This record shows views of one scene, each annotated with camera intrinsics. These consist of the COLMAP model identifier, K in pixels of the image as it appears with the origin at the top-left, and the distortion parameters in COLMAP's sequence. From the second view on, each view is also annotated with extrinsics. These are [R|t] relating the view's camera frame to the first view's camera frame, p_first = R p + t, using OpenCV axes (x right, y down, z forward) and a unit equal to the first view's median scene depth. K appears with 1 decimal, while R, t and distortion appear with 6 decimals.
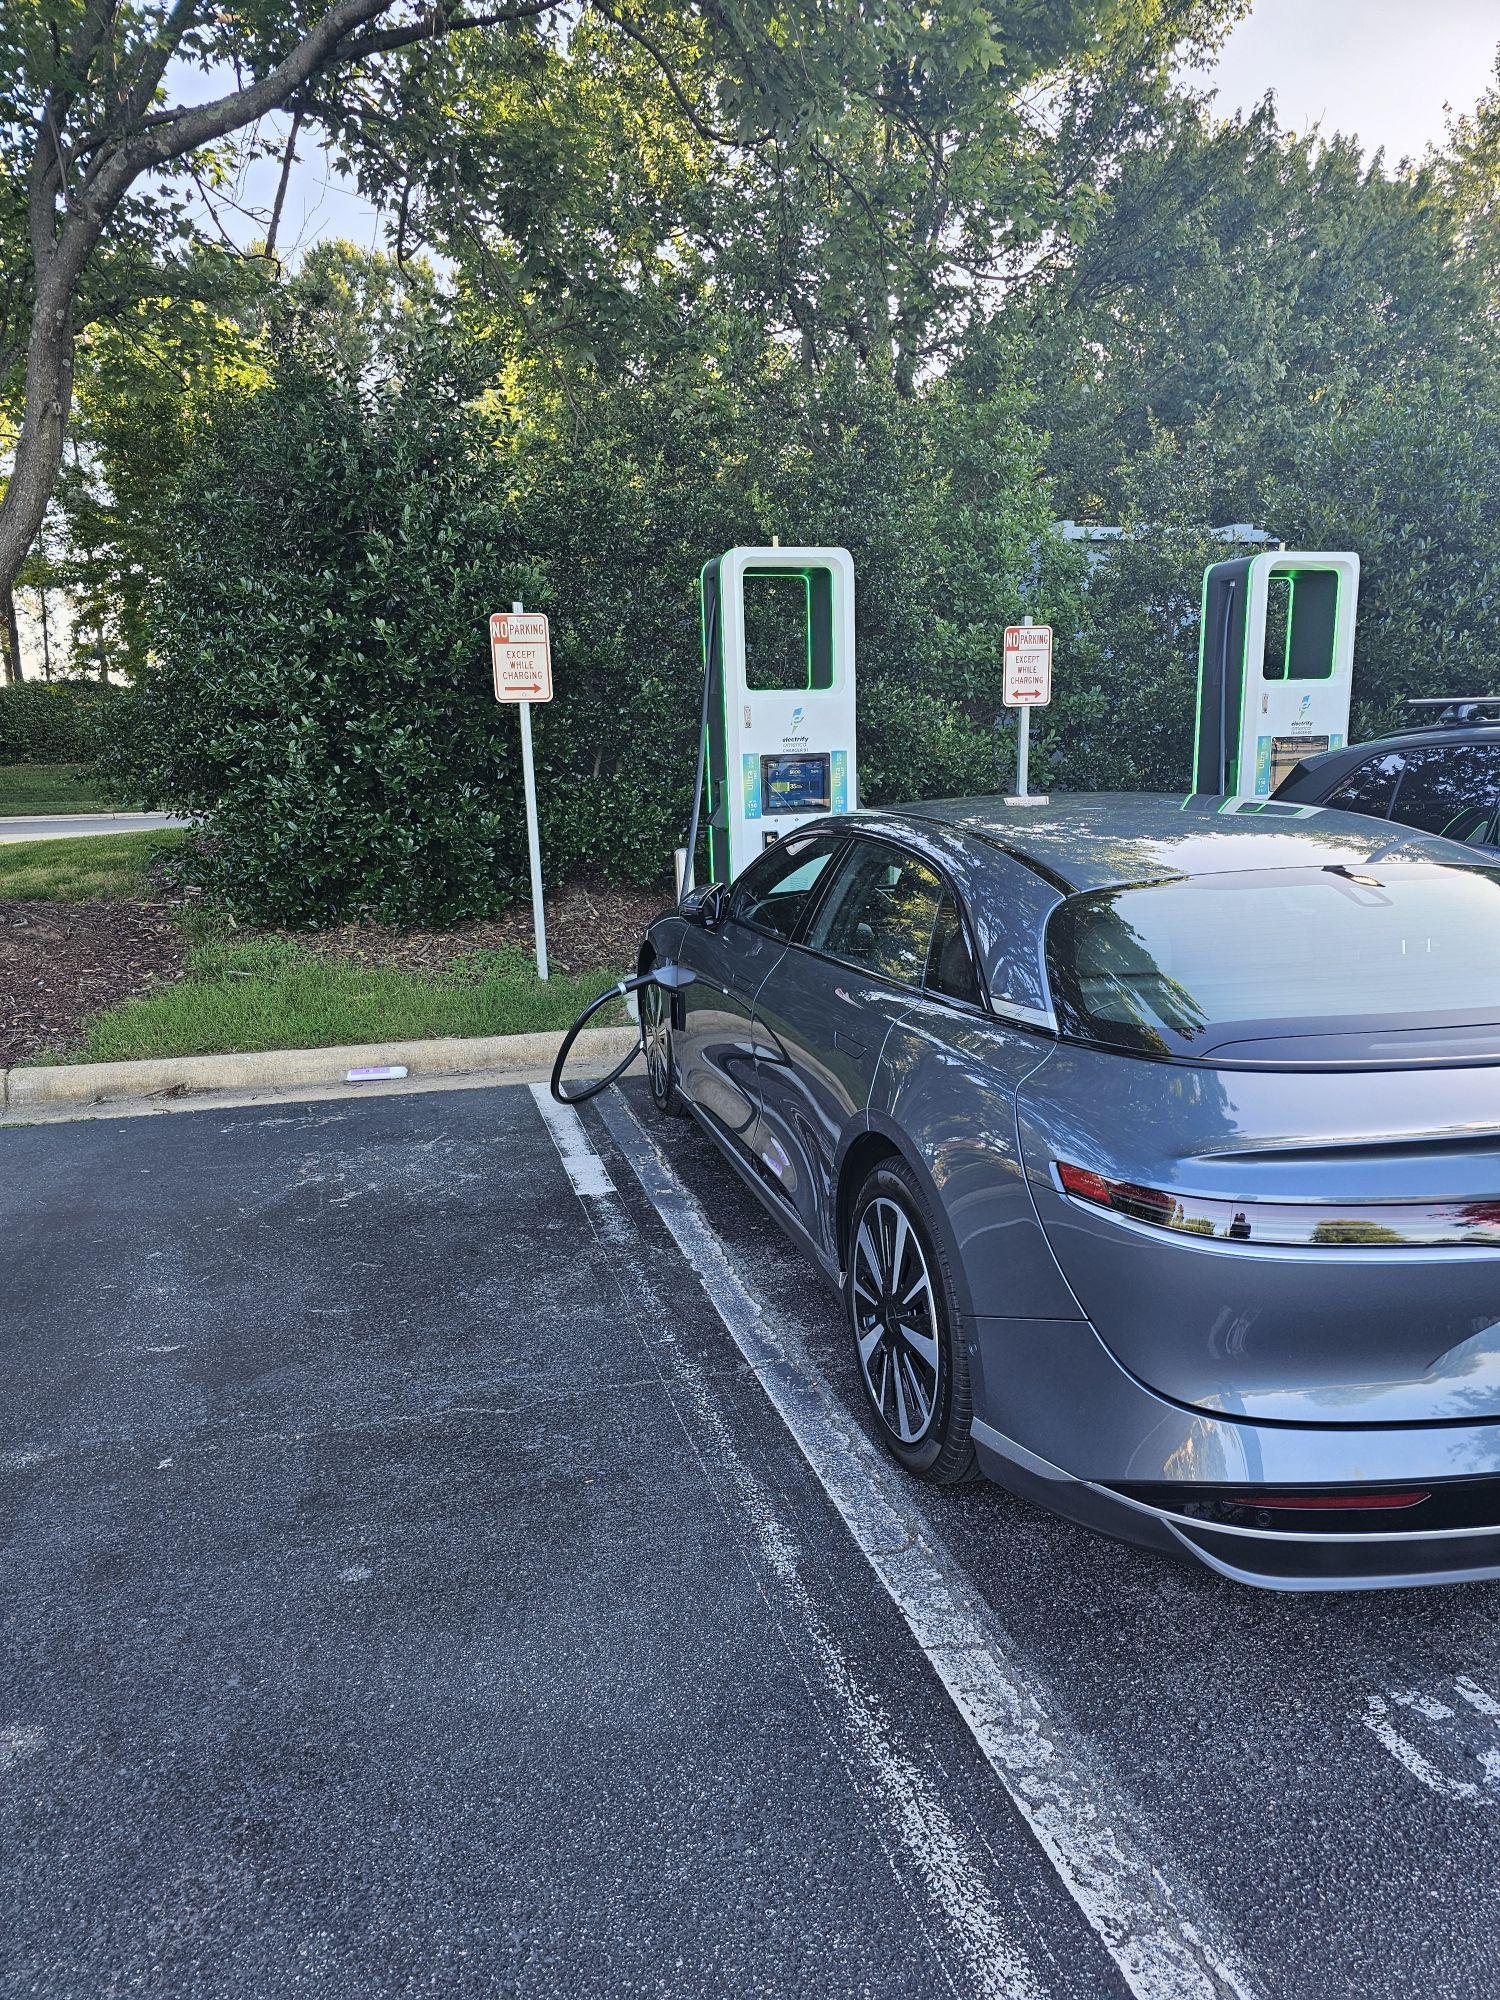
lens RADIAL K [[1244.9, 0, 750.0], [0, 1244.9, 1000.0], [0, 0, 1]] dist [0.044439, 0.000335]
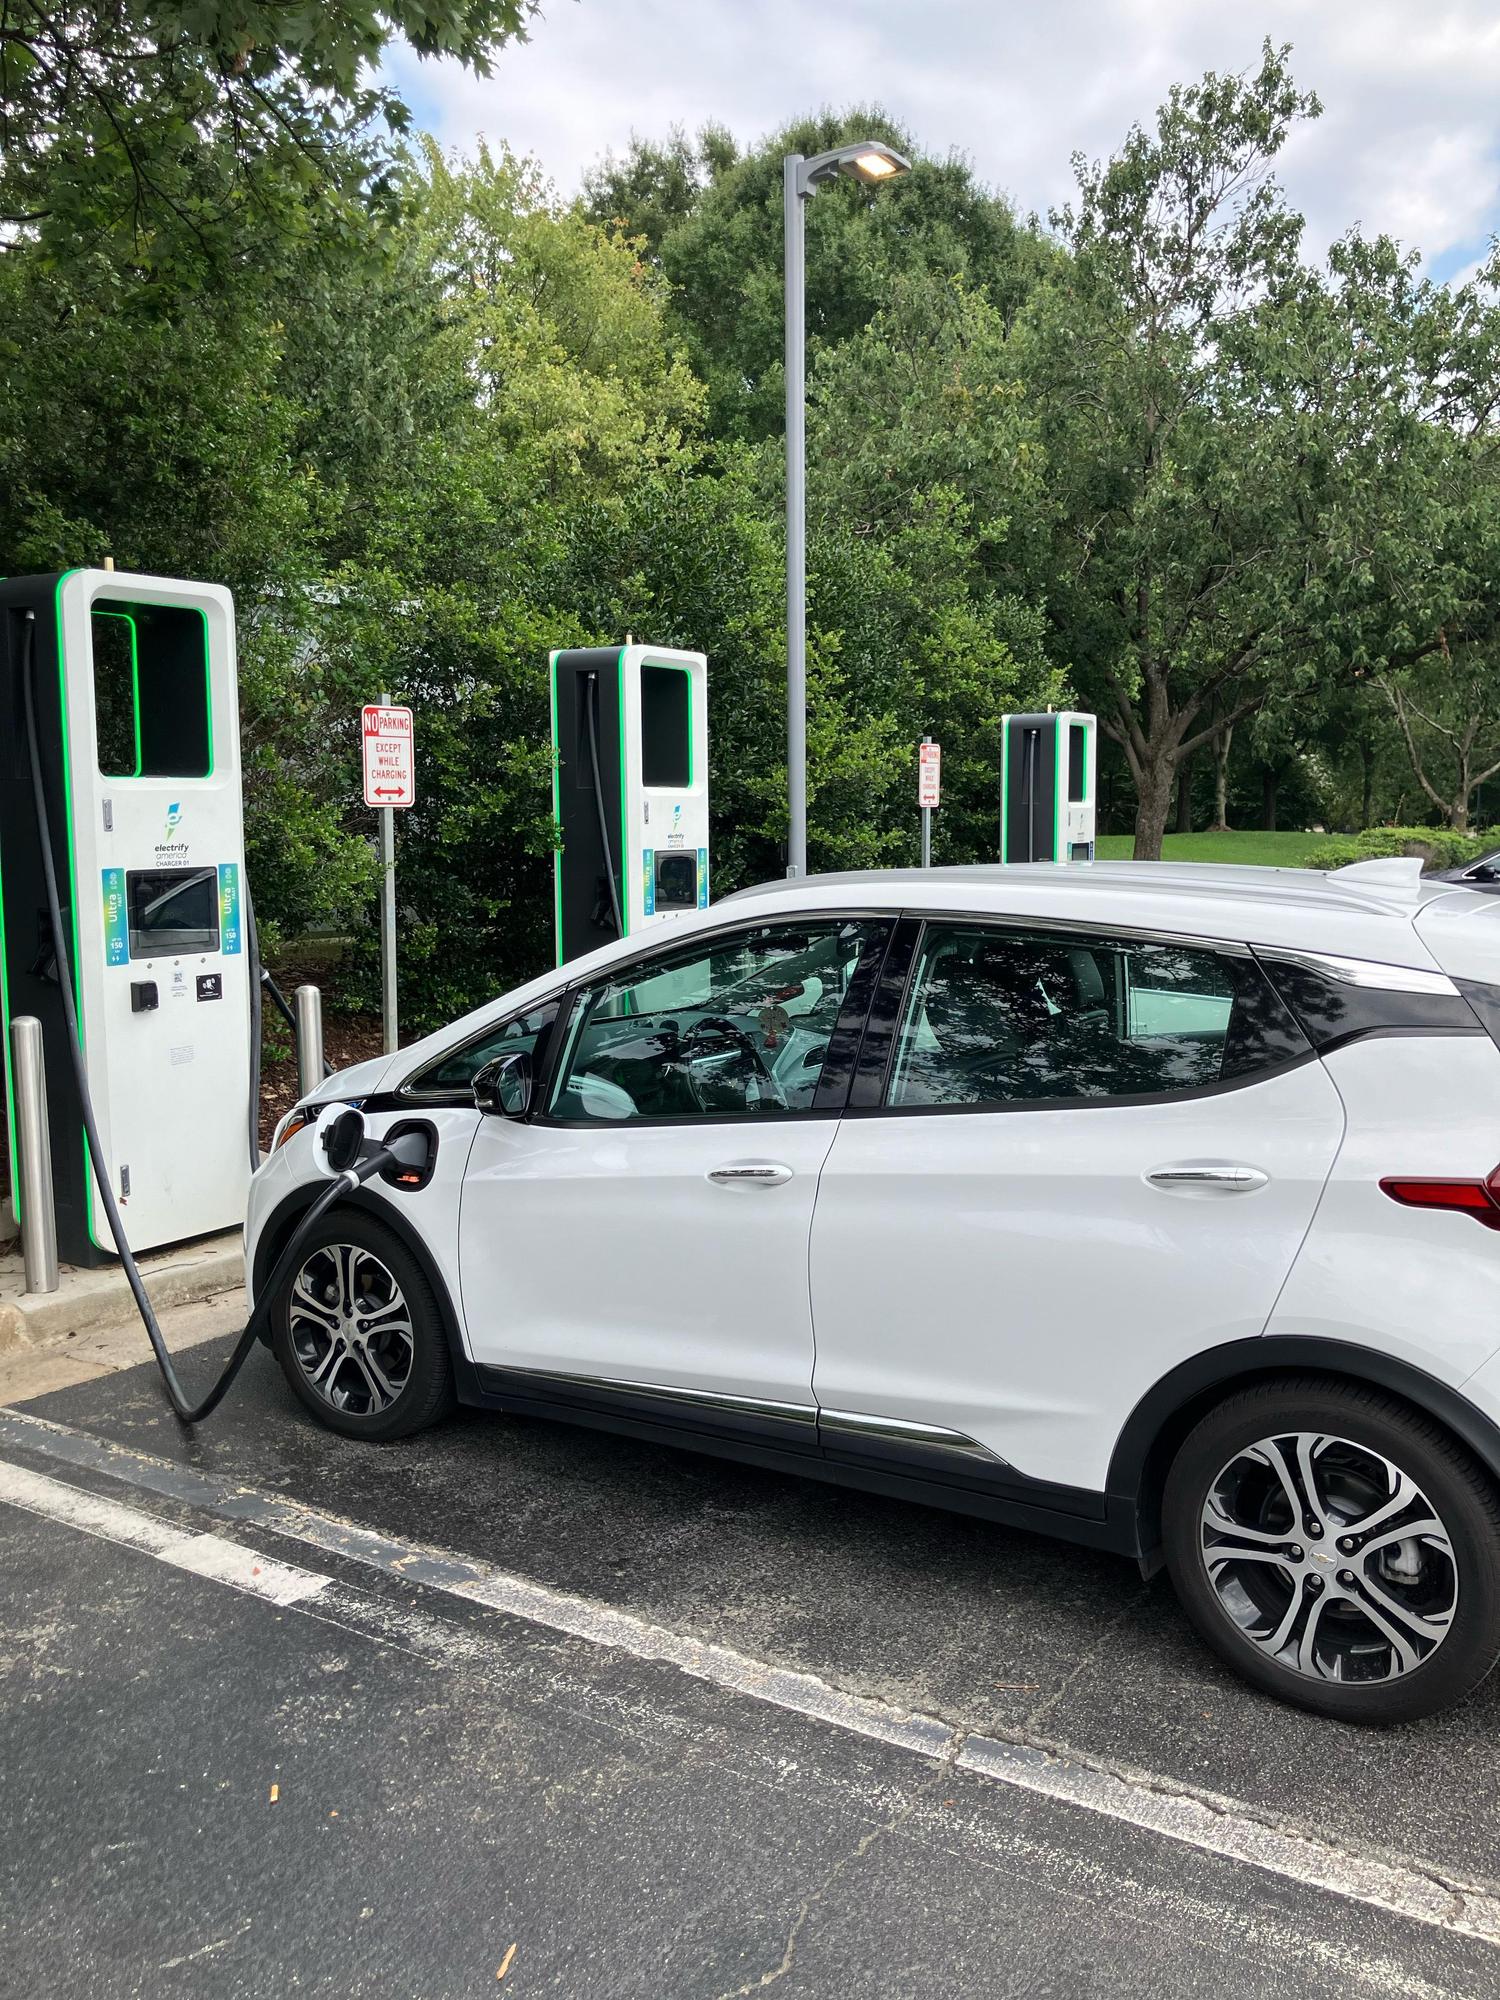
lens RADIAL K [[1552.3, 0, 777.0], [0, 1552.3, 998.4], [0, 0, 1]] dist [0.033025, -0.035417]
pose [[0.760288, -0.056284, 0.647143, -0.318781], [0.121282, 0.991020, -0.056295, -0.047664], [-0.638164, 0.121287, 0.760287, 0.179893]]
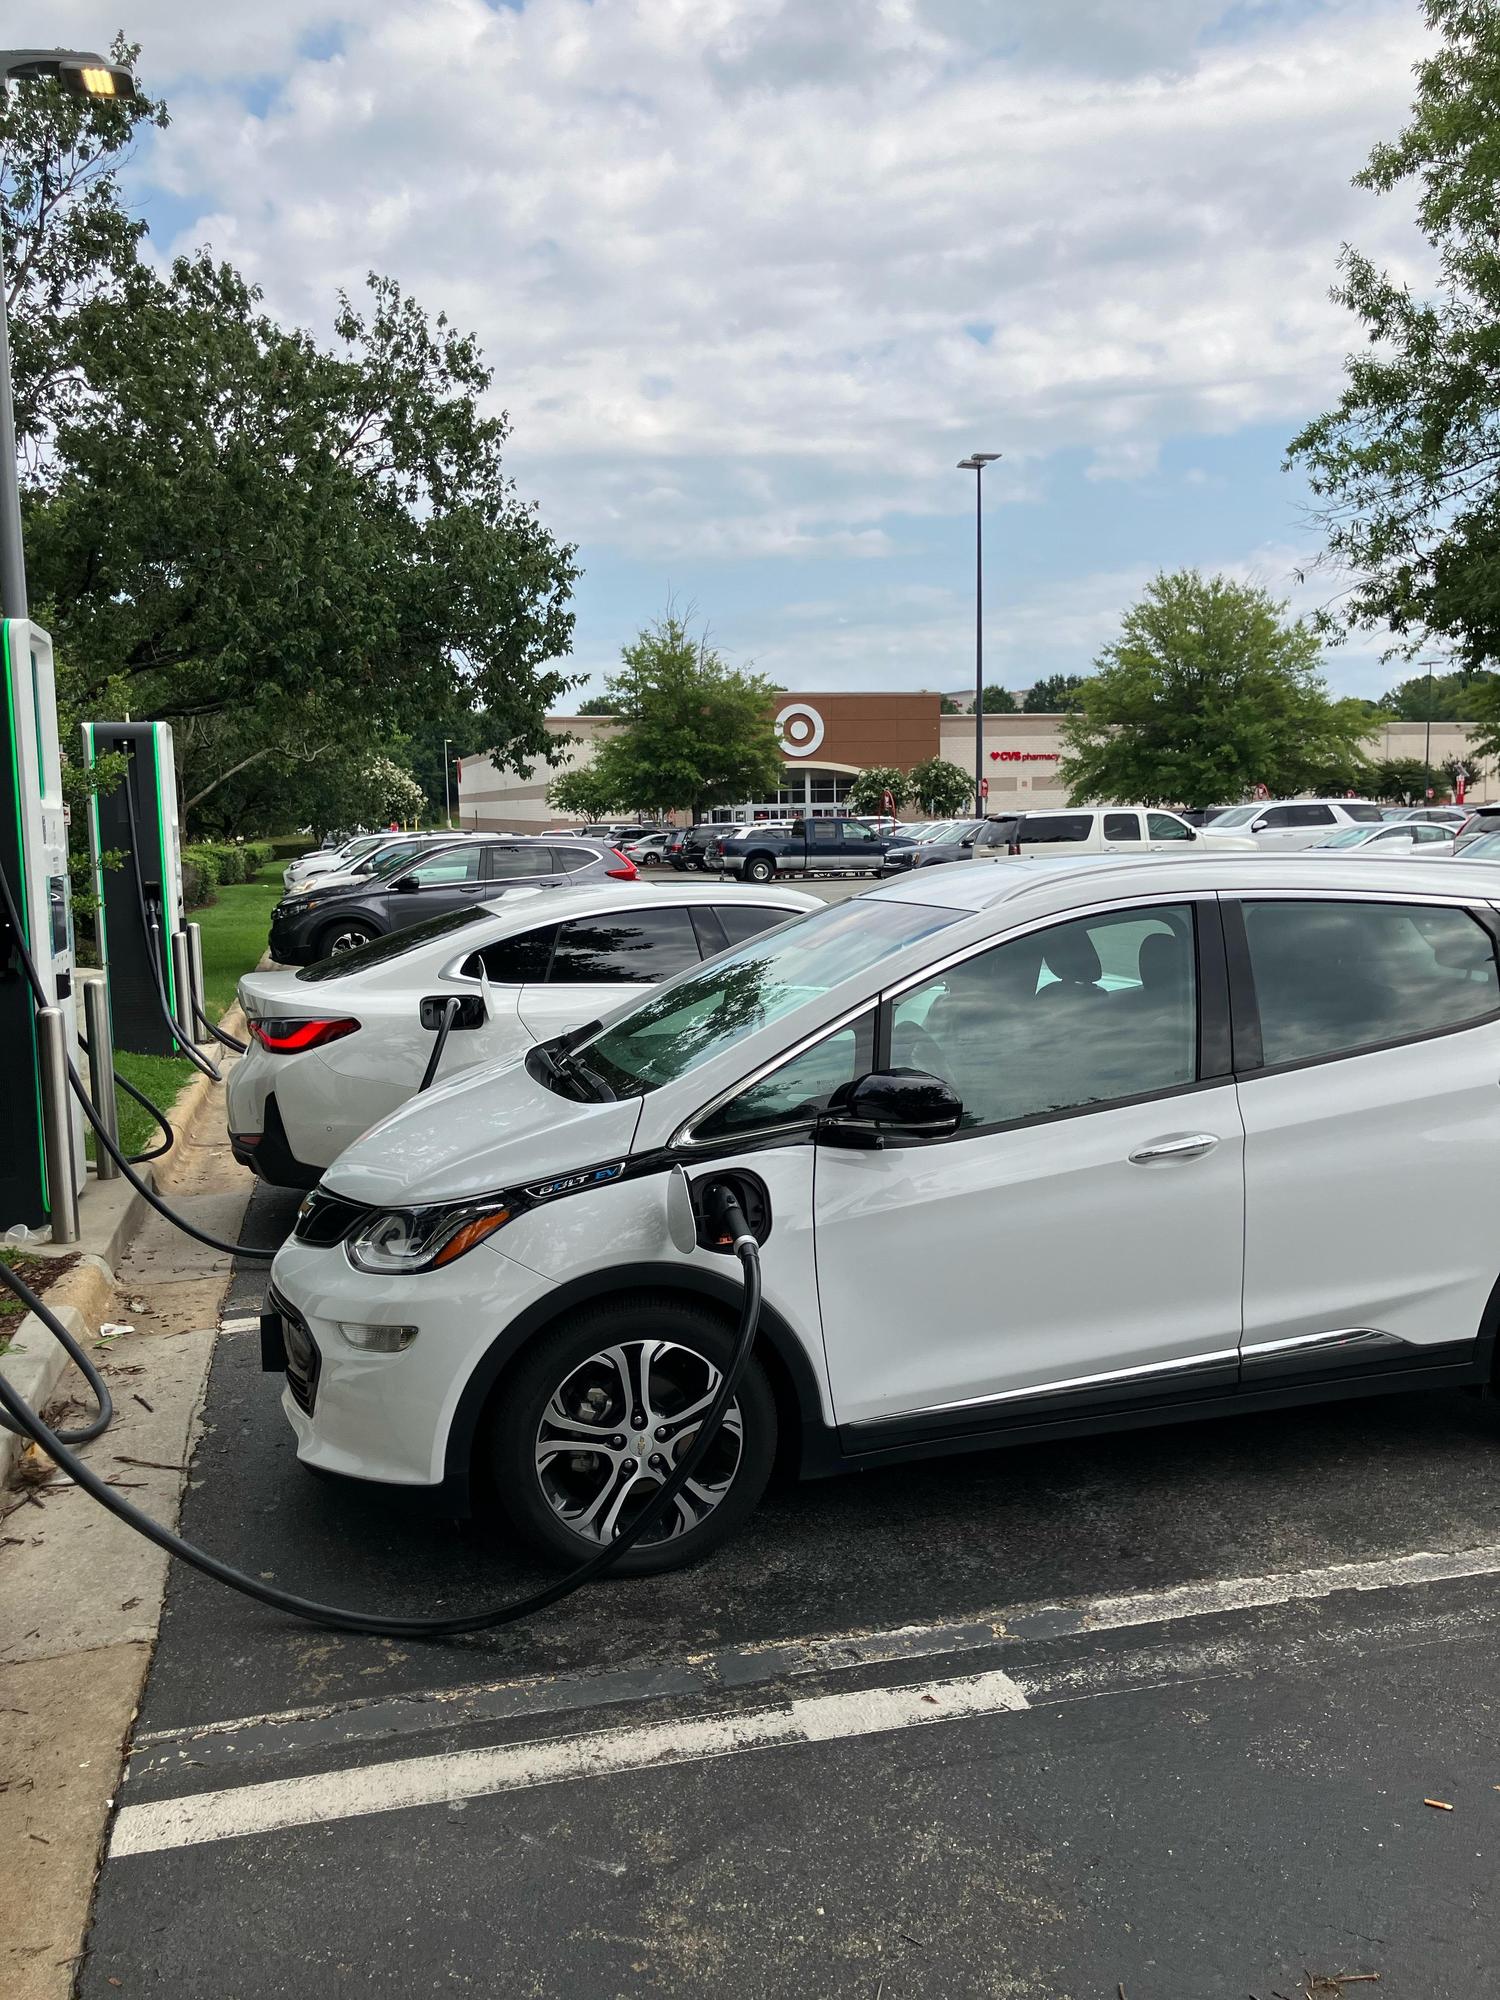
lens RADIAL K [[1552.3, 0, 777.0], [0, 1552.3, 998.4], [0, 0, 1]] dist [0.033025, -0.035417]
pose [[0.079600, -0.092469, 0.992529, -0.577191], [0.224564, 0.971757, 0.072524, -0.155737], [-0.971203, 0.217113, 0.098117, 0.722596]]
